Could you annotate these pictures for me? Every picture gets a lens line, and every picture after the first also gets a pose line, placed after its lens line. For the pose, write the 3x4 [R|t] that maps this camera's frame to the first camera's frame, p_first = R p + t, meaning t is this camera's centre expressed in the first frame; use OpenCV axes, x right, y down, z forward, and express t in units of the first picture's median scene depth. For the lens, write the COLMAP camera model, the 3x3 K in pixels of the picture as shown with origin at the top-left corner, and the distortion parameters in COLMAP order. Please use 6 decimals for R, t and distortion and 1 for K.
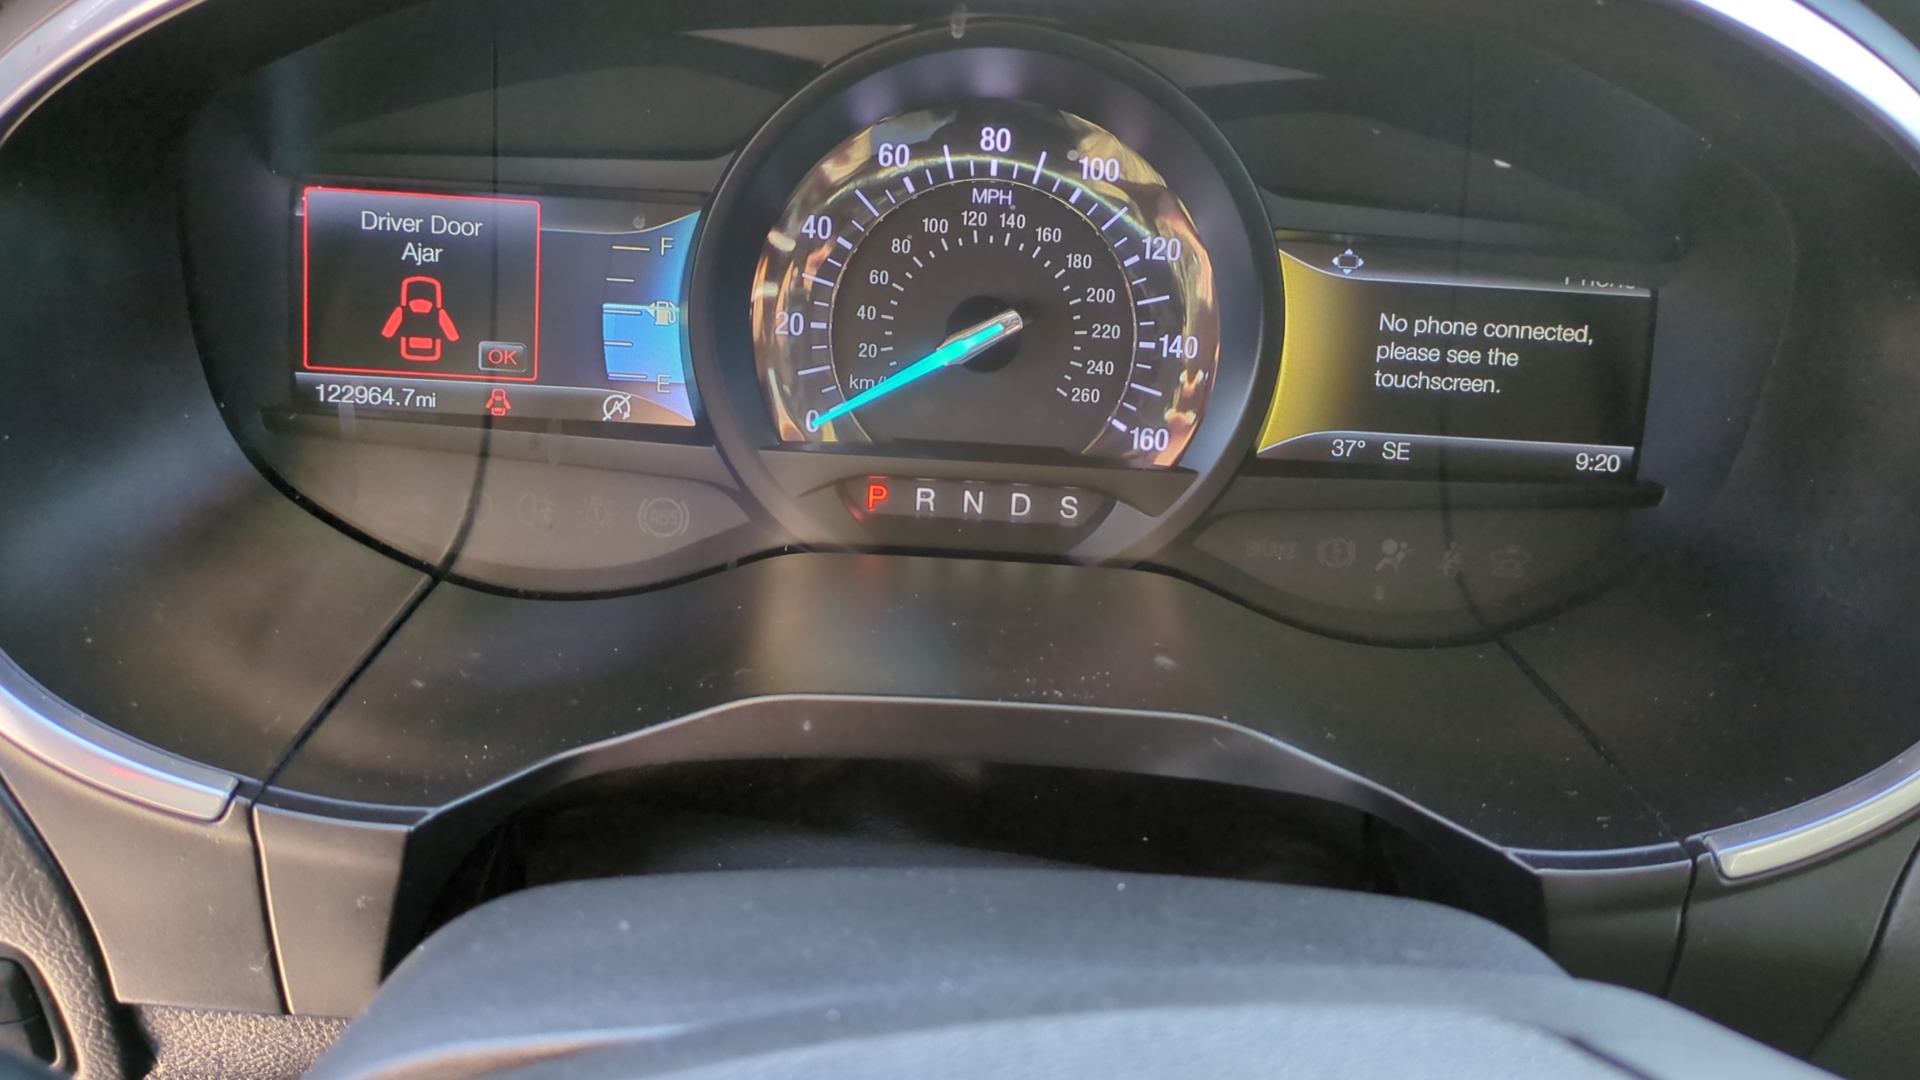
lens RADIAL K [[1657.9, 0, 957.6], [0, 1657.9, 546.4], [0, 0, 1]] dist [0.056996, -0.071866]
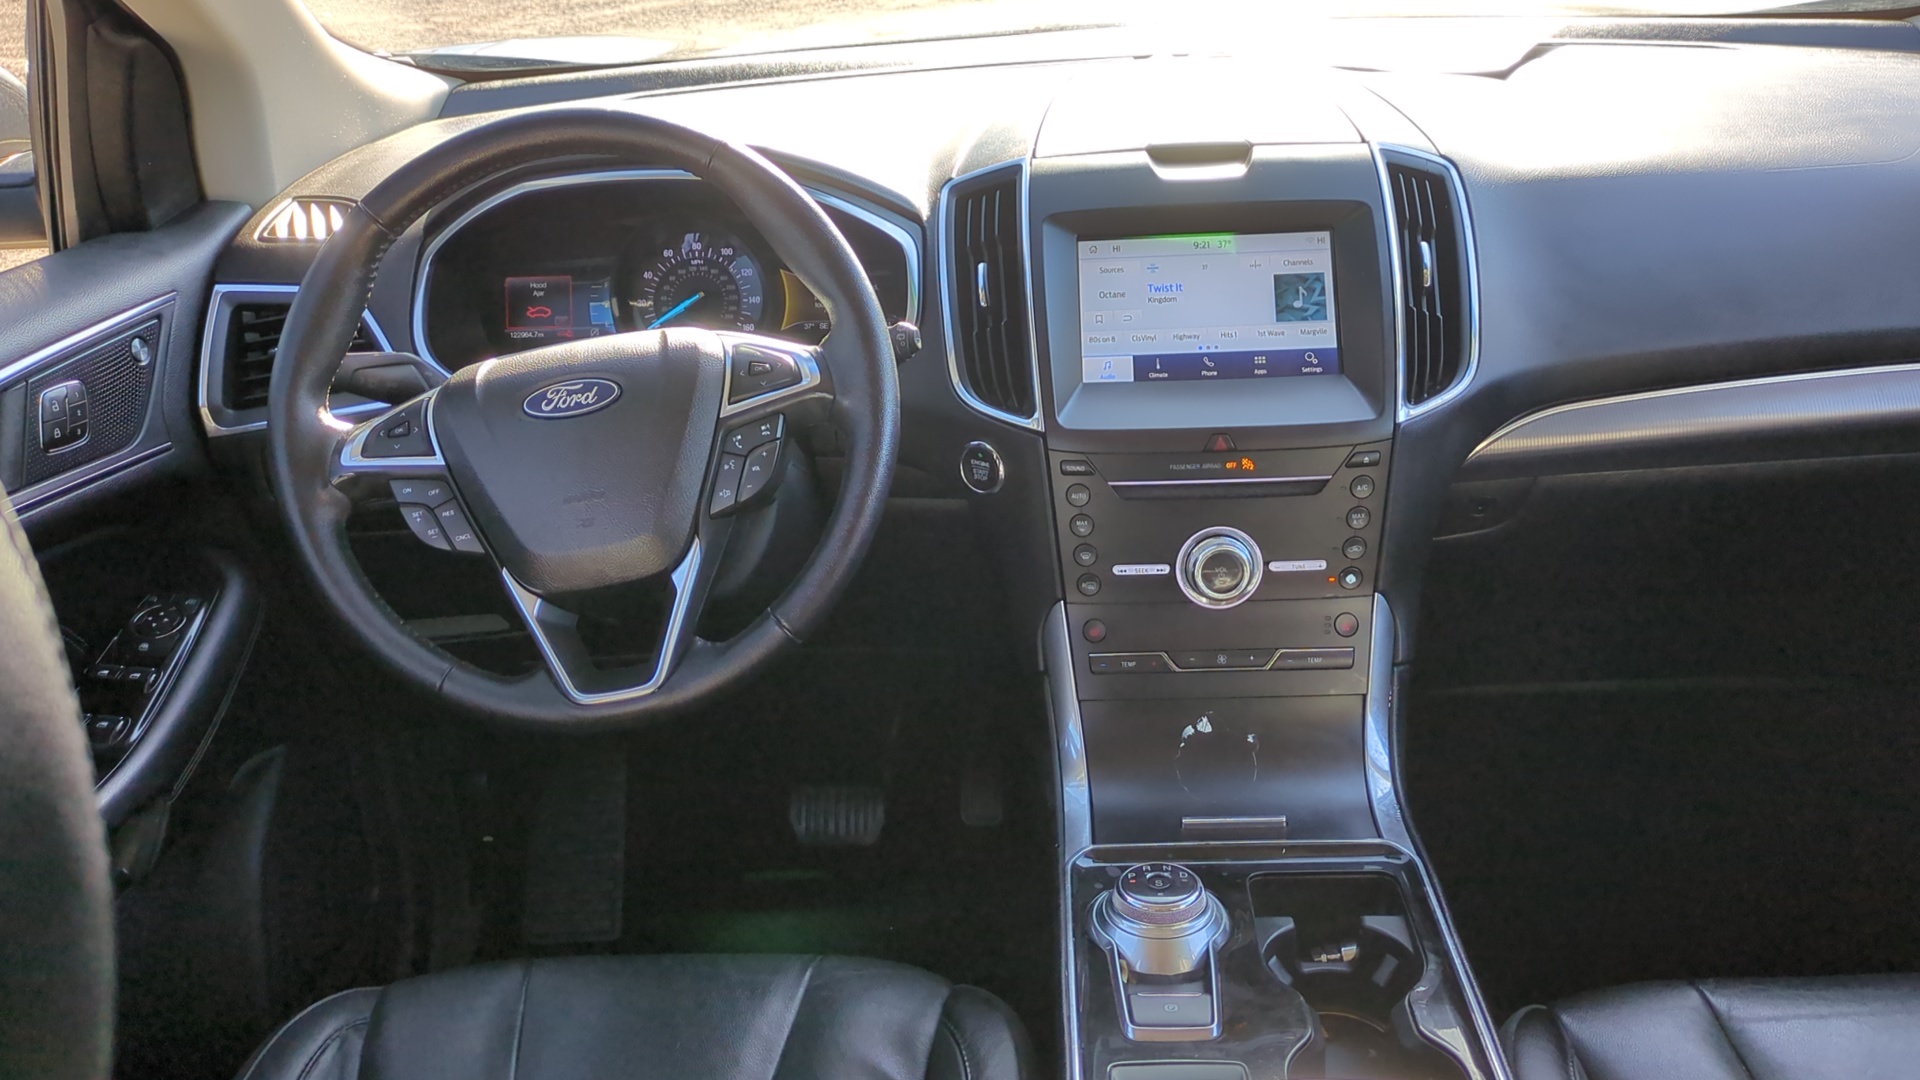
lens RADIAL K [[1657.9, 0, 959.9], [0, 1657.9, 536.9], [0, 0, 1]] dist [0.056996, -0.071866]
pose [[0.990924, -0.081094, -0.107211, 0.874988], [0.061338, 0.982445, -0.176181, 0.981945], [0.119616, 0.168006, 0.978502, -2.198297]]
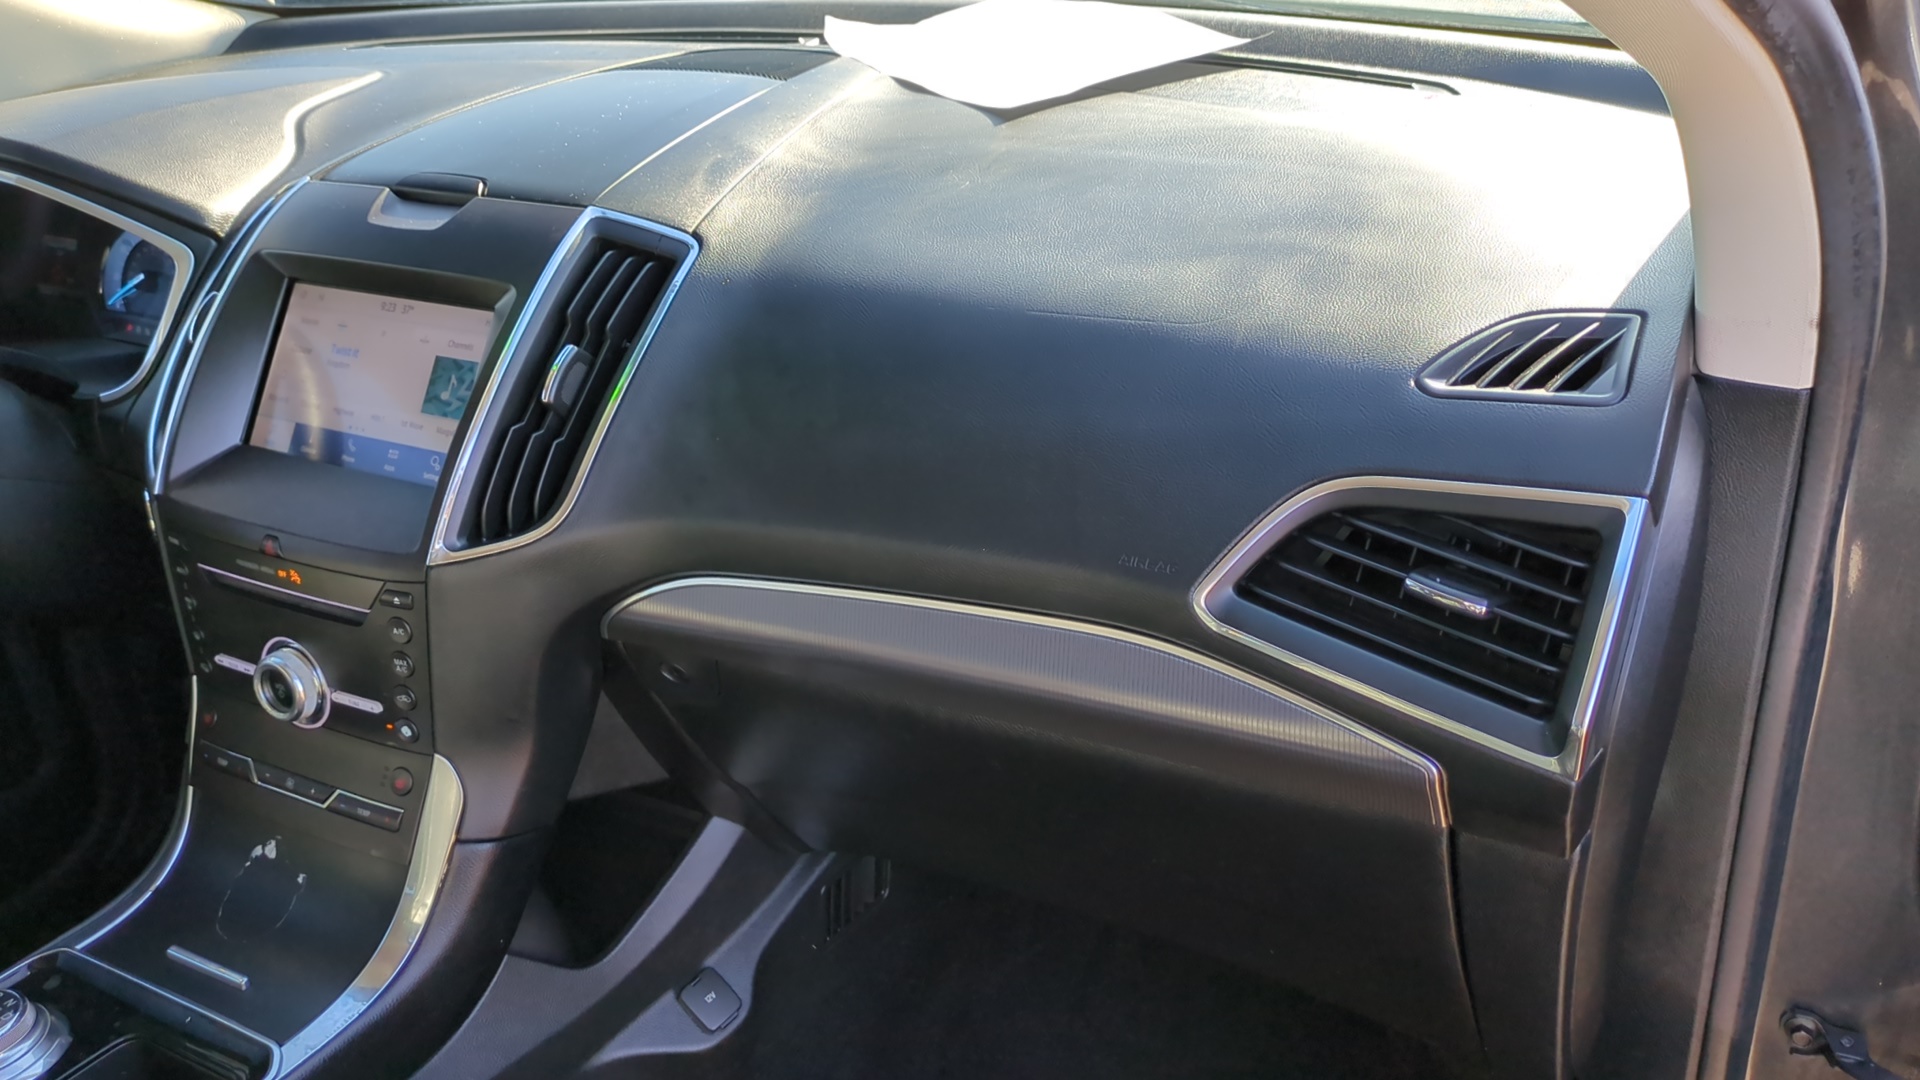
lens RADIAL K [[1657.9, 0, 955.5], [0, 1657.9, 547.9], [0, 0, 1]] dist [0.056996, -0.071866]
pose [[0.833076, 0.122945, -0.539323, 3.250194], [-0.179932, 0.982194, -0.054033, 0.292095], [0.523077, 0.142055, 0.840364, -0.920637]]
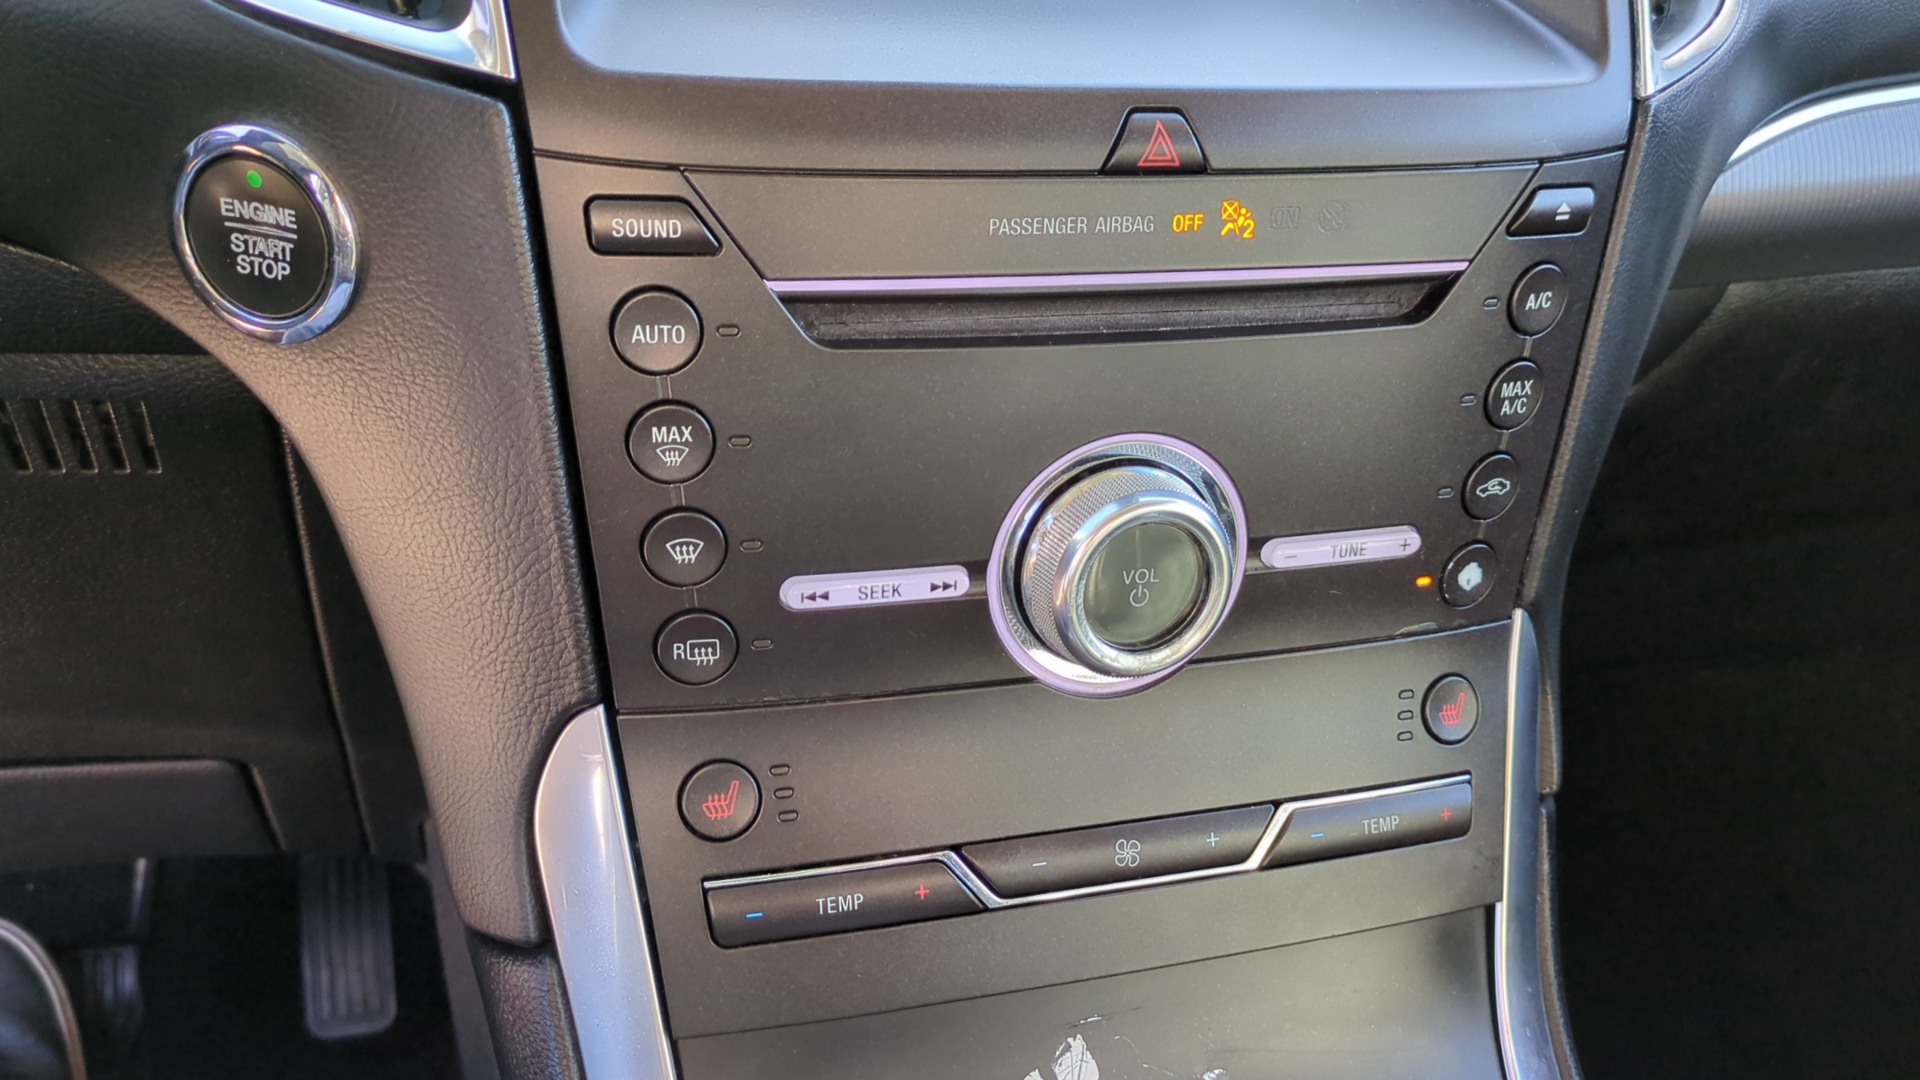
lens RADIAL K [[1657.9, 0, 964.3], [0, 1657.9, 540.6], [0, 0, 1]] dist [0.056996, -0.071866]
pose [[0.961937, -0.123549, 0.243748, 0.709283], [0.141463, 0.988281, -0.057345, 0.569770], [-0.233807, 0.089644, 0.968142, -0.102286]]
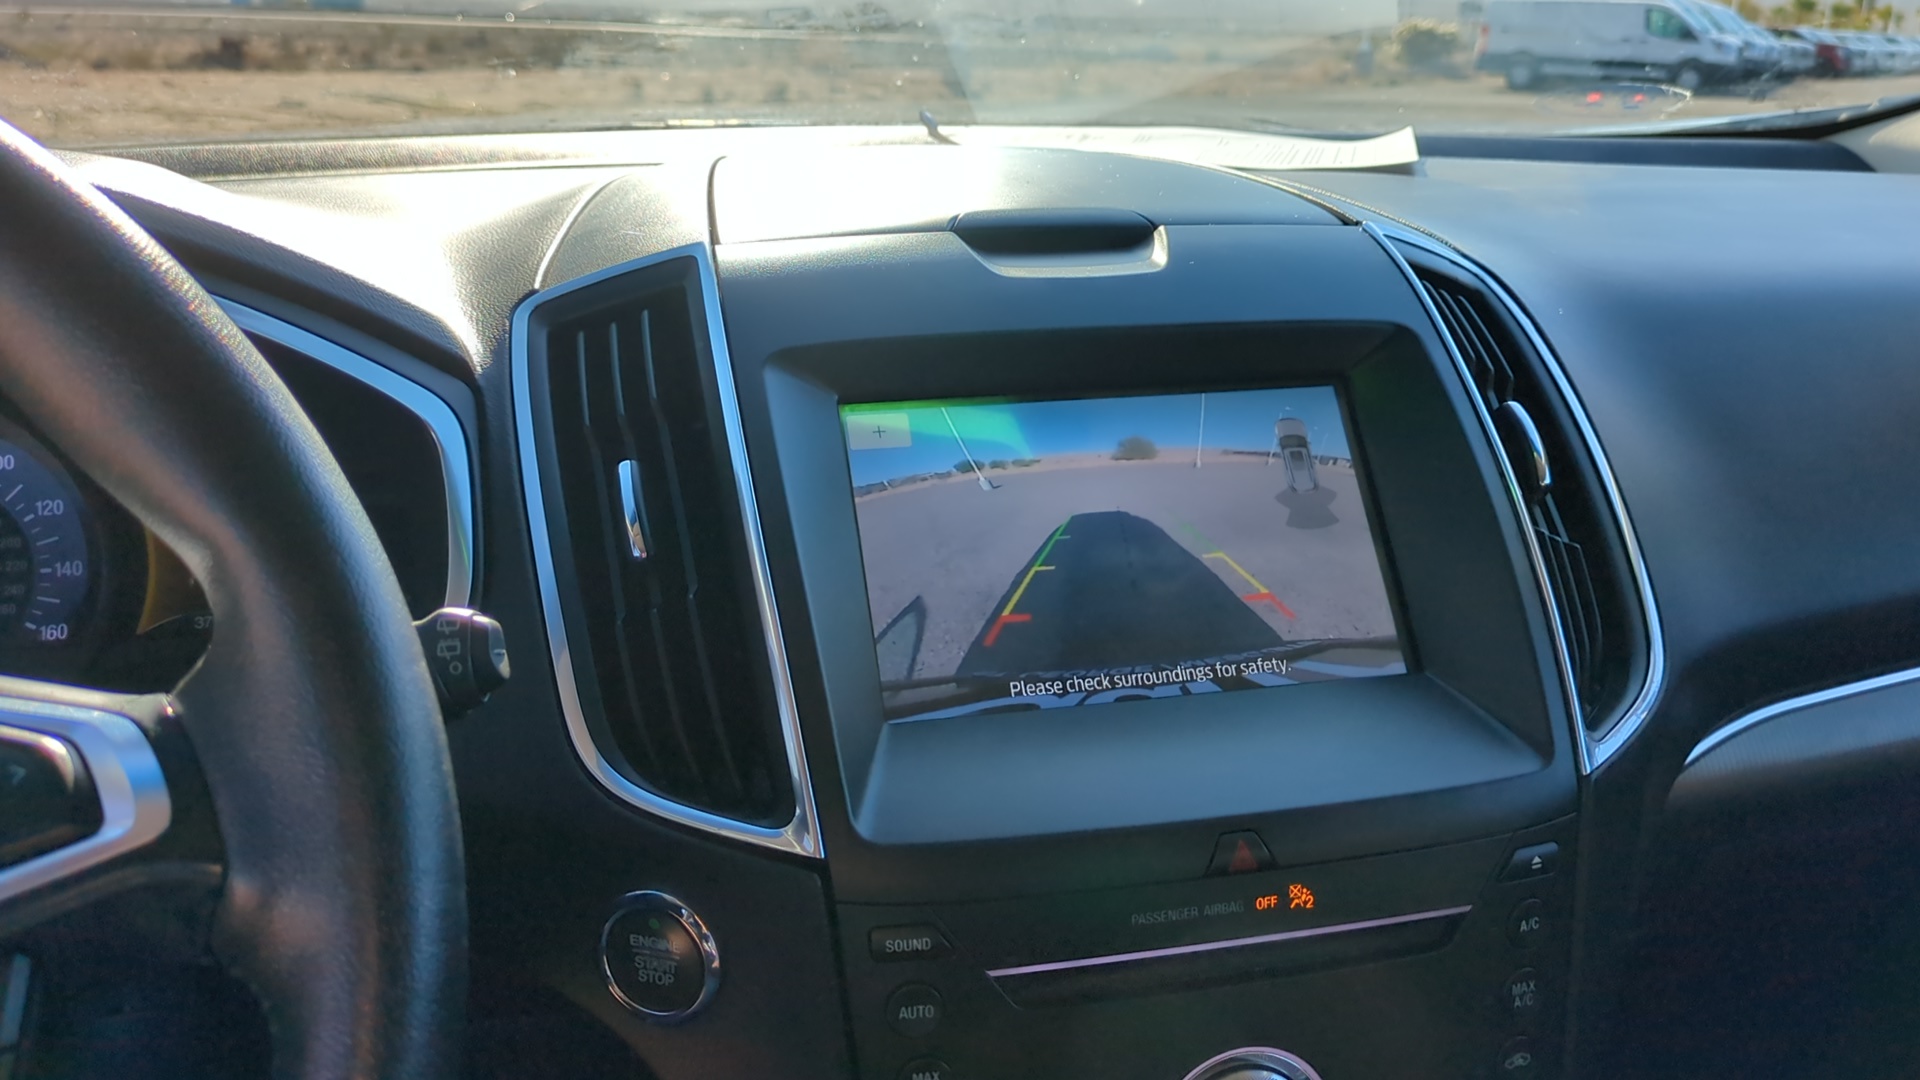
lens RADIAL K [[1657.9, 0, 972.2], [0, 1657.9, 543.2], [0, 0, 1]] dist [0.056996, -0.071866]
pose [[0.970297, -0.131493, 0.203062, 0.615682], [0.187675, 0.938798, -0.288853, 0.443342], [-0.152652, 0.318382, 0.935591, -0.535212]]
